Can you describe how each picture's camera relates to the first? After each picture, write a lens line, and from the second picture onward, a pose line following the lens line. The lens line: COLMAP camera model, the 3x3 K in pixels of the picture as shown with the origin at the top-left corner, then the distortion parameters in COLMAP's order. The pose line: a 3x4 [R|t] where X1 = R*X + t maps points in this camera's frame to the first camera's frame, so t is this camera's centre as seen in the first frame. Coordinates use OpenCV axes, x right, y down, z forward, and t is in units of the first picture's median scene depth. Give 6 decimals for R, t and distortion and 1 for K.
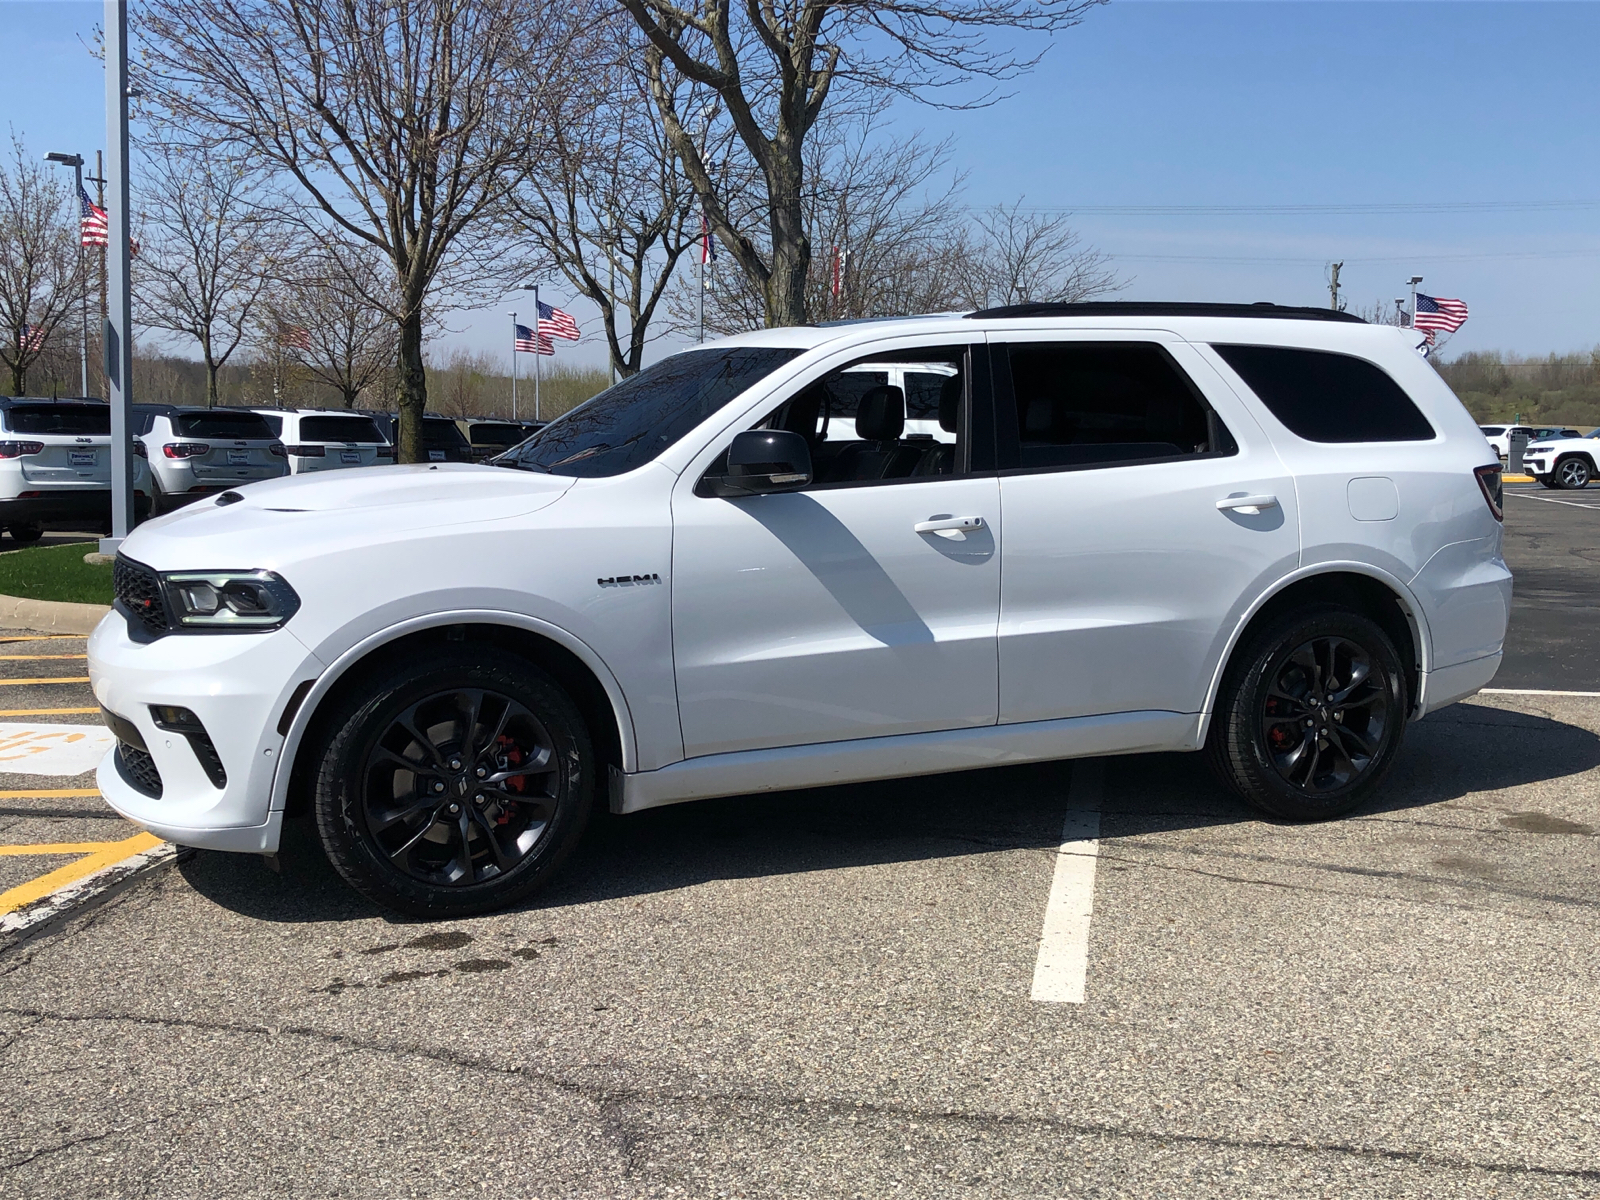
lens RADIAL K [[1739.4, 0, 777.3], [0, 1739.4, 606.9], [0, 0, 1]] dist [0.138290, -0.348280]
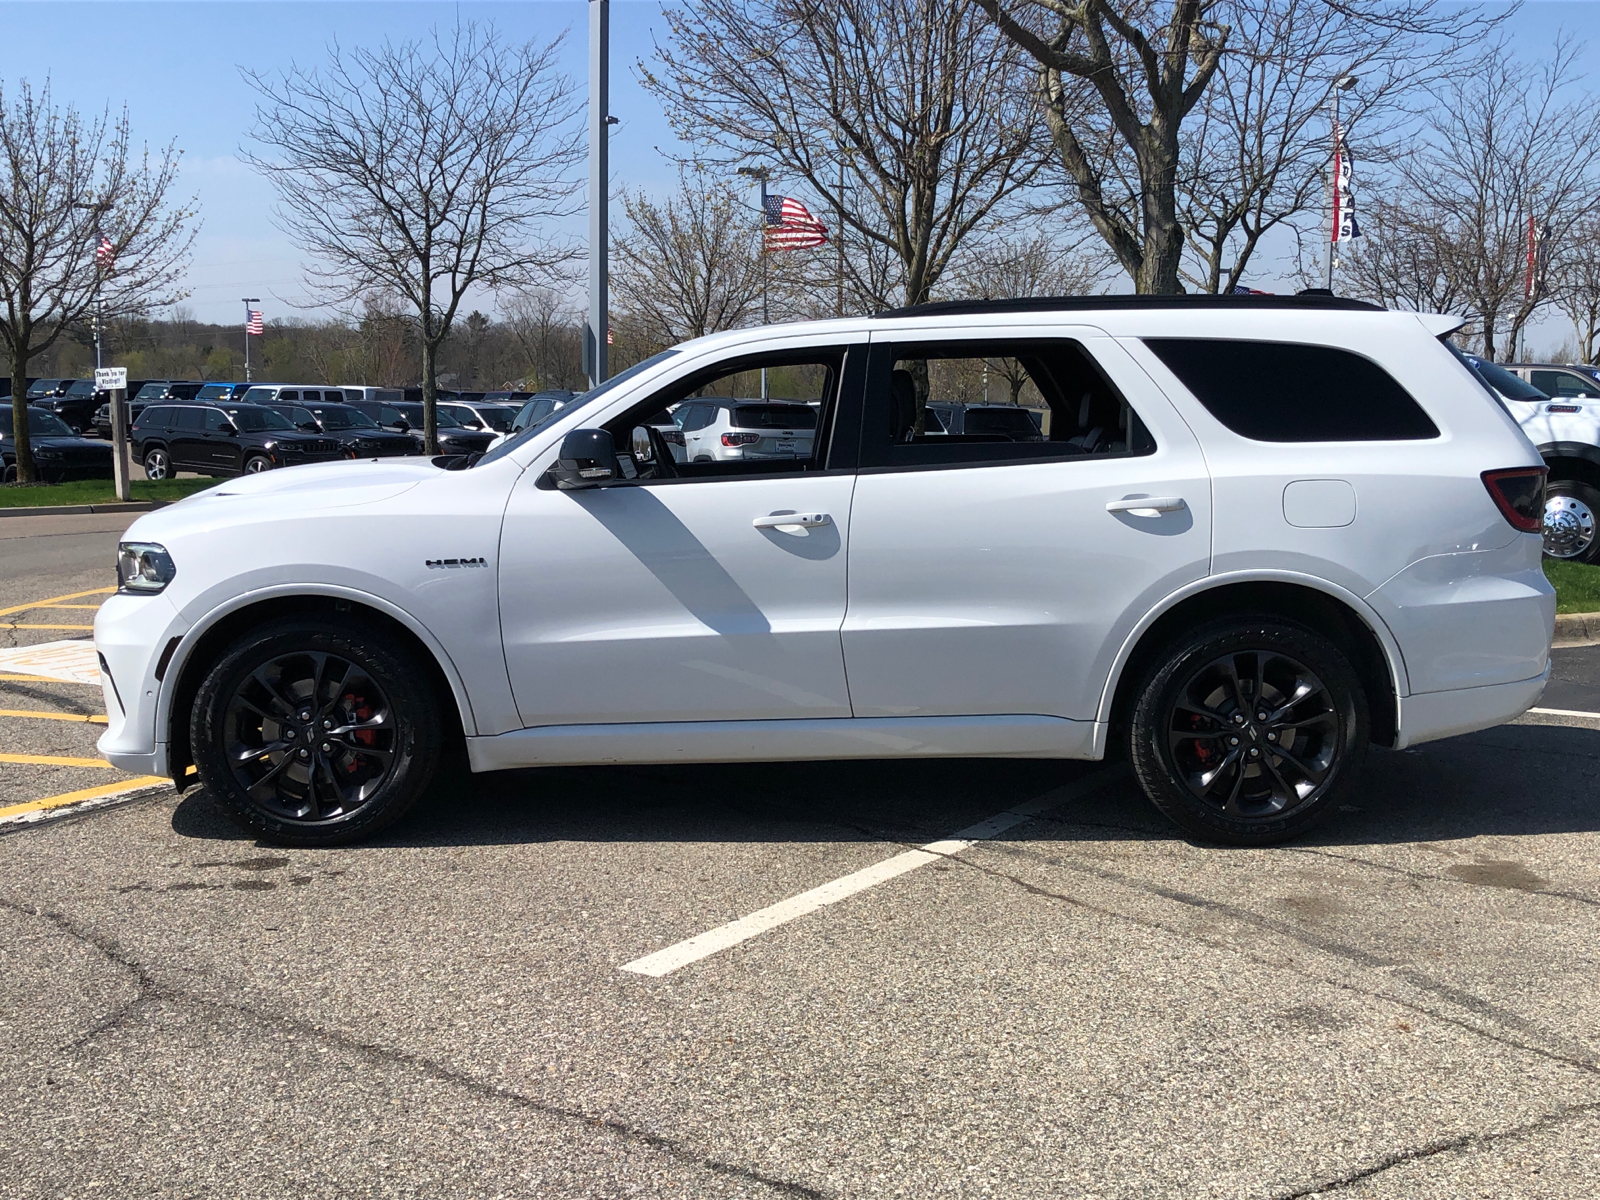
lens RADIAL K [[1745.1, 0, 796.7], [0, 1745.1, 598.0], [0, 0, 1]] dist [0.112674, -0.330975]
pose [[0.915408, 0.041177, -0.400416, 0.475977], [-0.040080, 0.999135, 0.011118, -0.011727], [0.400527, 0.005871, 0.916266, 0.049850]]
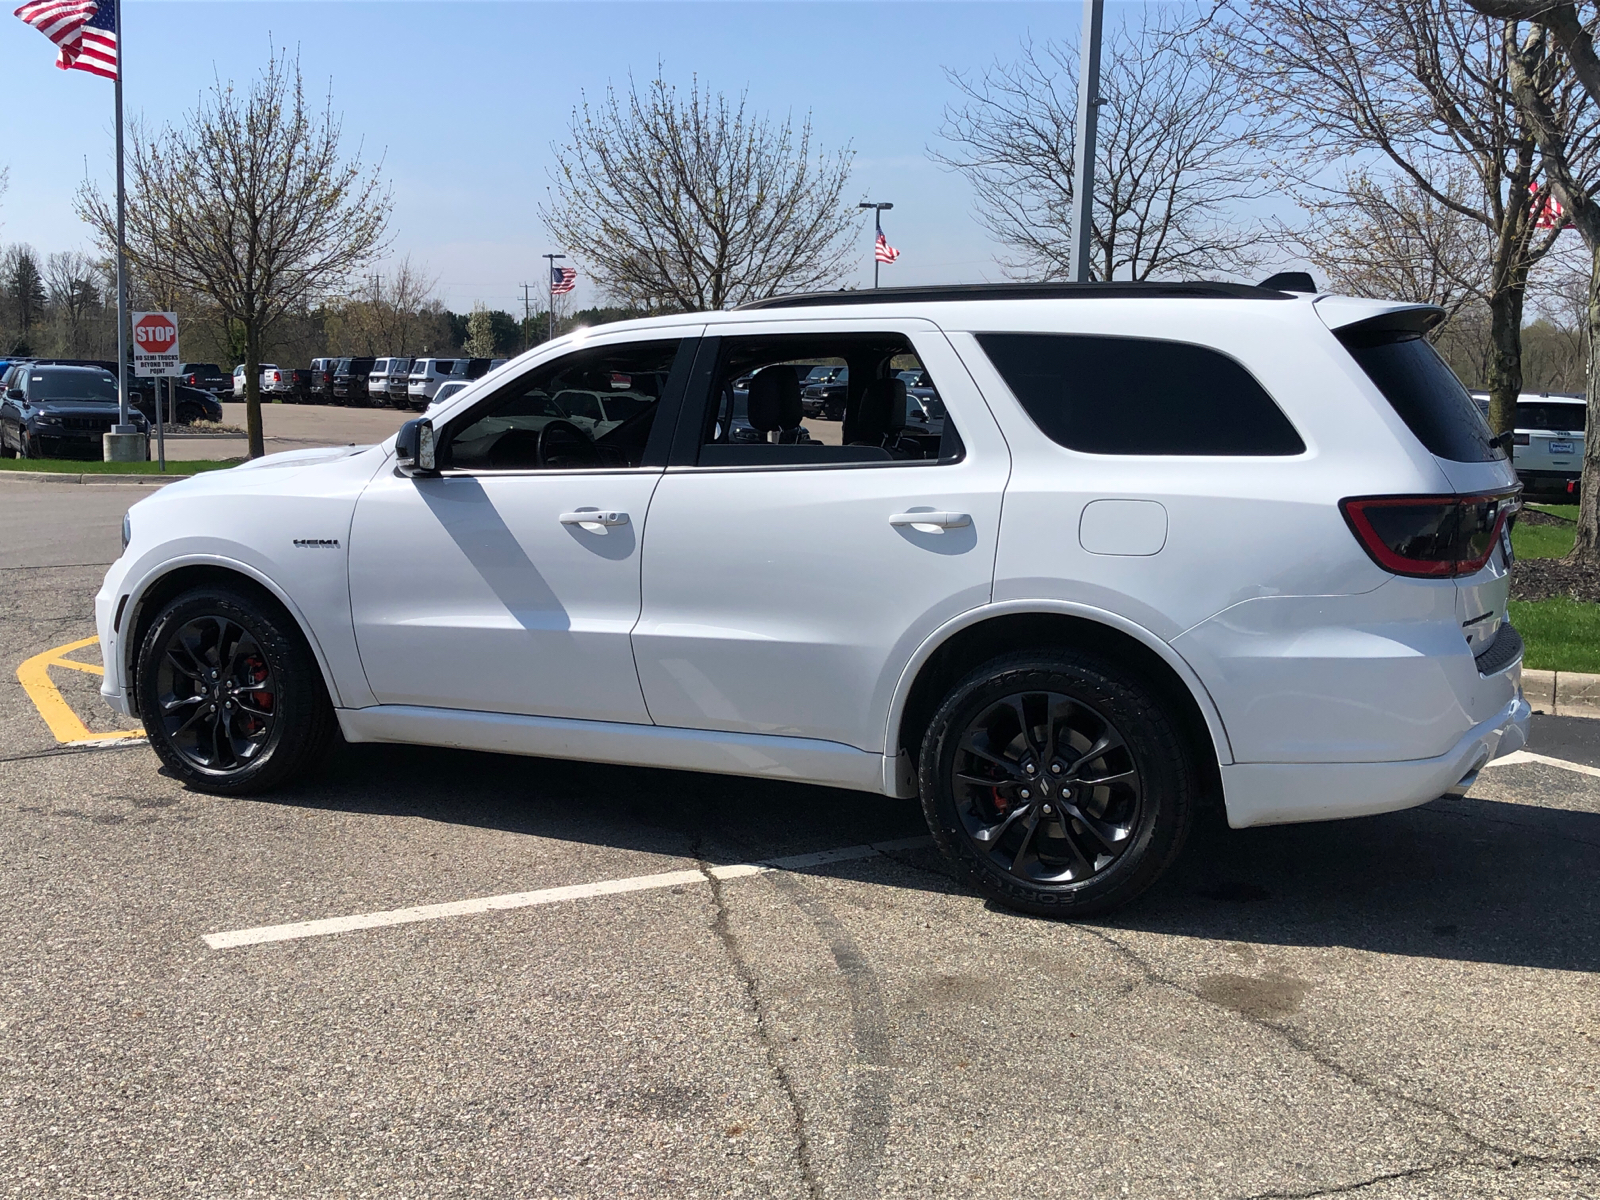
lens RADIAL K [[1752.5, 0, 790.5], [0, 1752.5, 598.7], [0, 0, 1]] dist [0.086321, -0.202824]
pose [[0.646211, 0.098404, -0.756788, 0.870895], [-0.094662, 0.994329, 0.048460, -0.055721], [0.757265, 0.040324, 0.651861, 0.391528]]
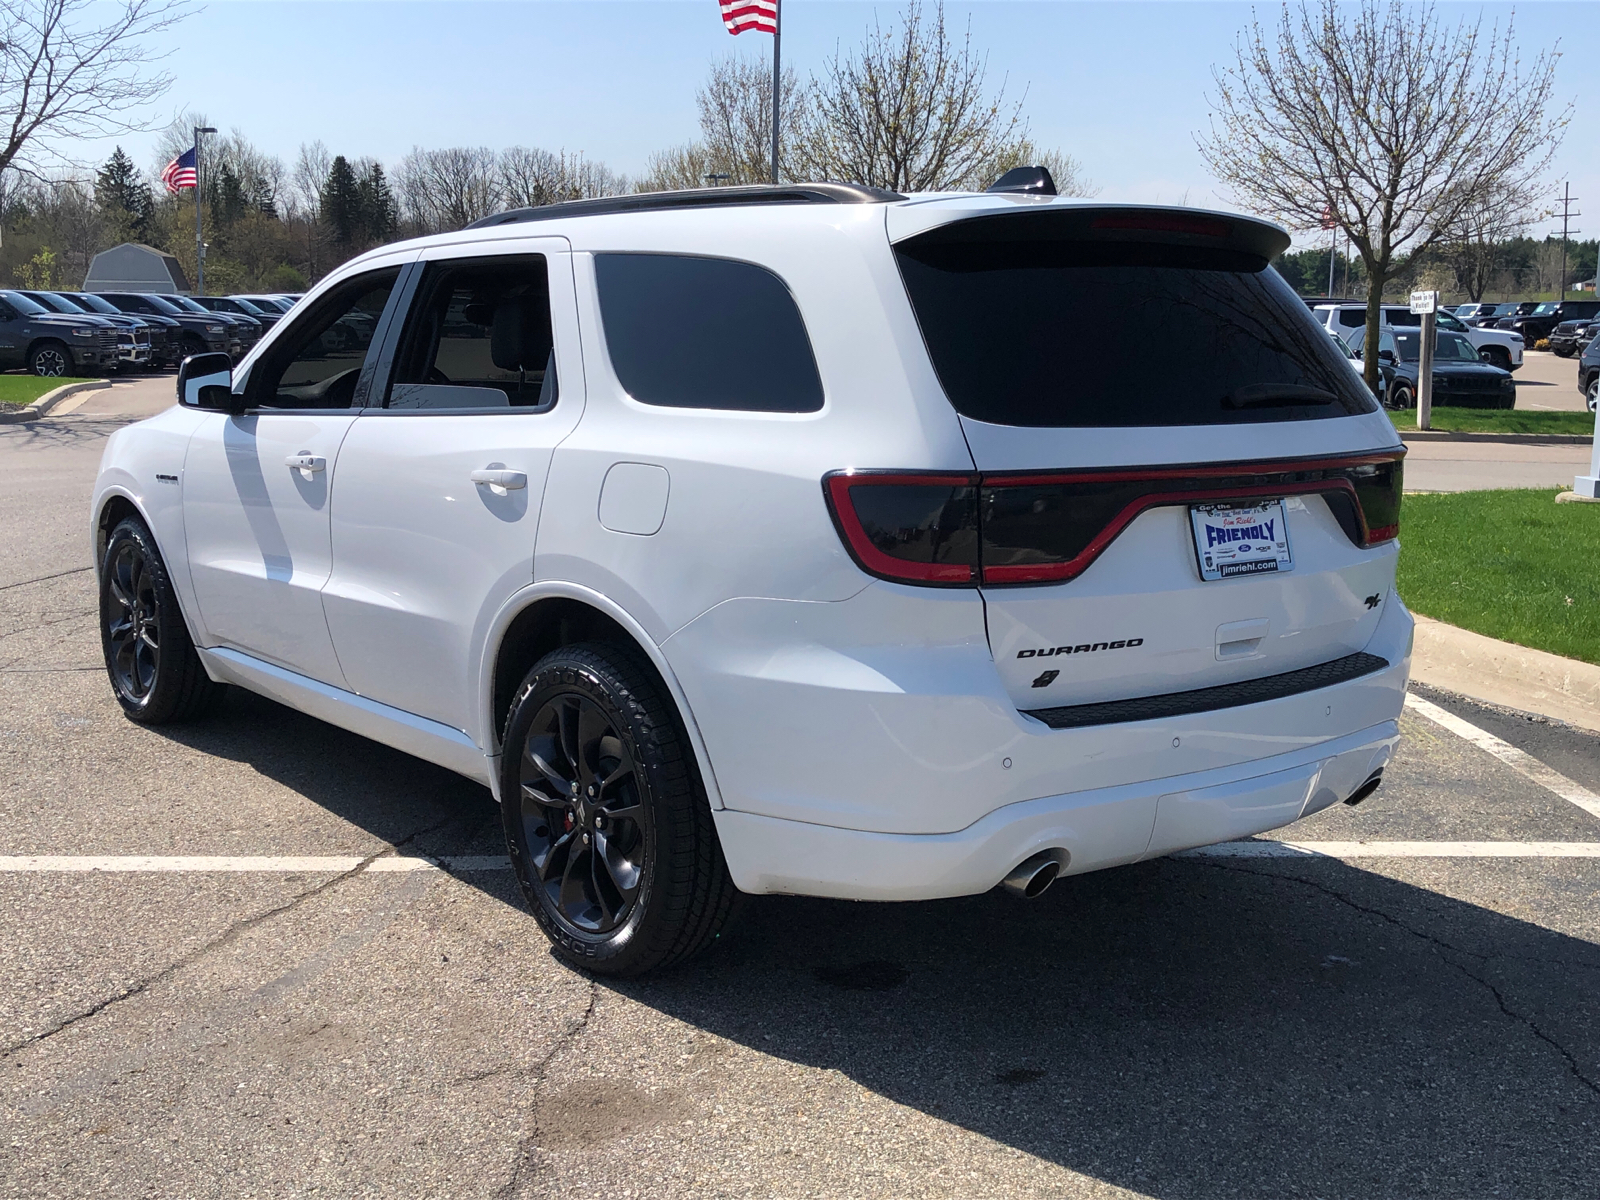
lens RADIAL K [[1739.4, 0, 777.3], [0, 1739.4, 606.9], [0, 0, 1]] dist [0.138290, -0.348280]
pose [[0.255062, 0.159597, -0.953662, 0.979908], [-0.117393, 0.984099, 0.133294, -0.115652], [0.959772, 0.077955, 0.269742, 0.917200]]
